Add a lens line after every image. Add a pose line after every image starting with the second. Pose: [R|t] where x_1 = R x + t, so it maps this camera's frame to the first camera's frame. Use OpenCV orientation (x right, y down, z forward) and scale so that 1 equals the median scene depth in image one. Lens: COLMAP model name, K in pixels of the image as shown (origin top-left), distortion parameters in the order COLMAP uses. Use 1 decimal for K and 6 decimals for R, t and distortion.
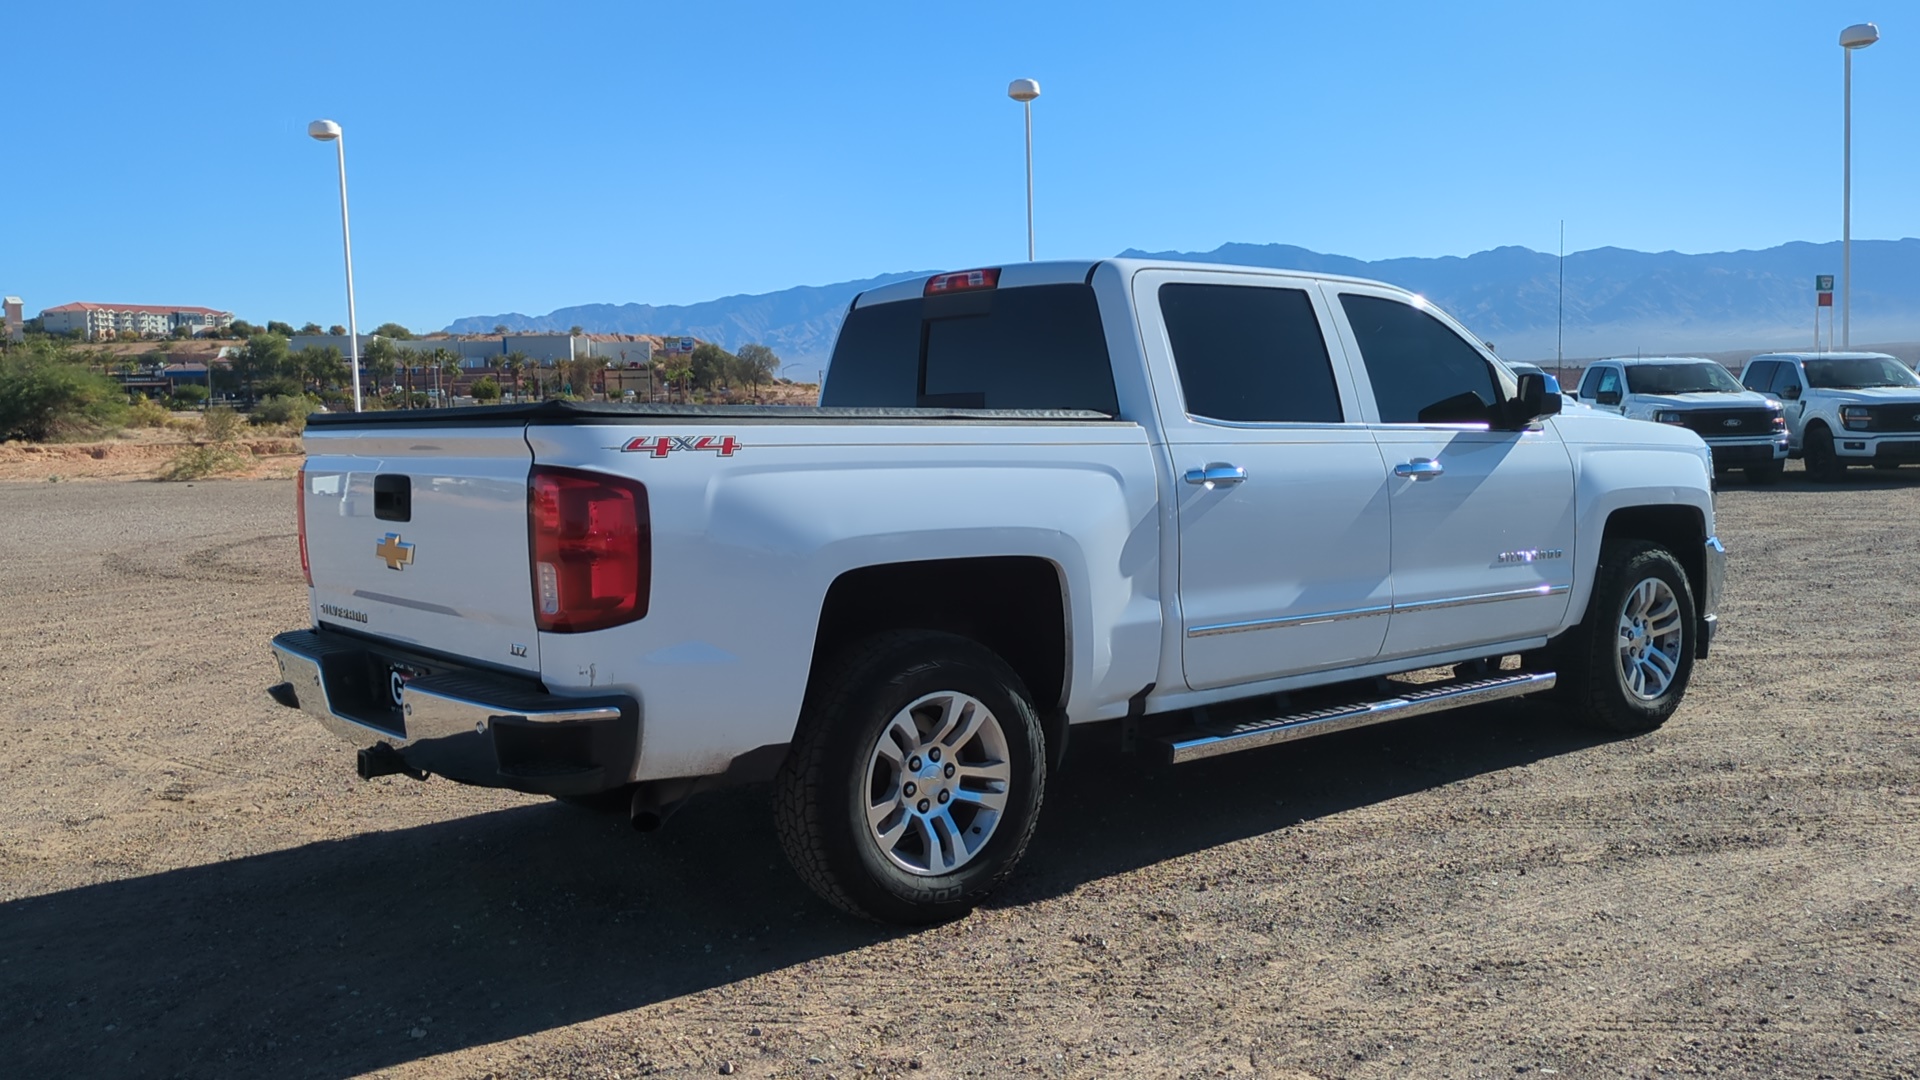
lens RADIAL K [[1648.1, 0, 972.4], [0, 1648.1, 538.2], [0, 0, 1]] dist [0.046403, -0.024010]
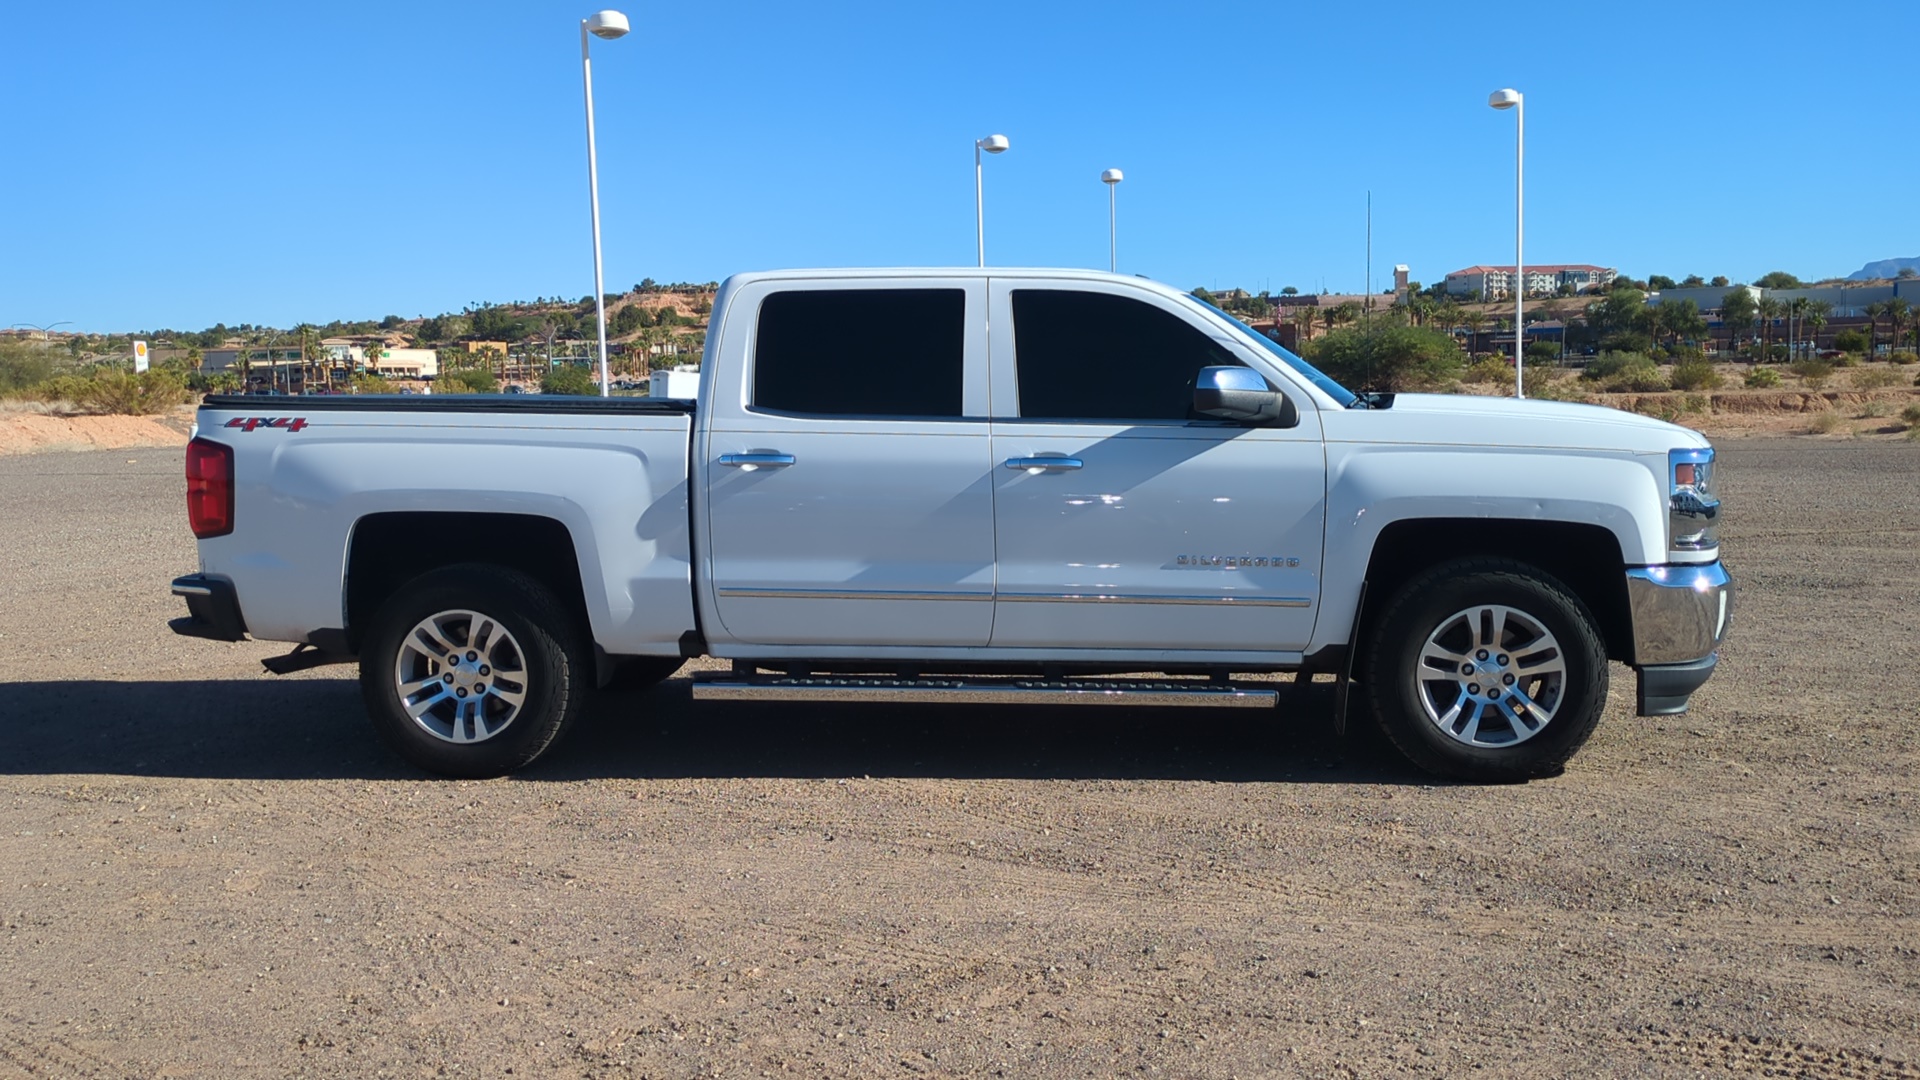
lens RADIAL K [[1644.1, 0, 982.4], [0, 1644.1, 538.1], [0, 0, 1]] dist [0.053014, 0.000339]
pose [[0.712422, 0.074362, -0.697800, 0.809401], [-0.055183, 0.997227, 0.049932, -0.037593], [0.699578, 0.002934, 0.714550, 0.215816]]
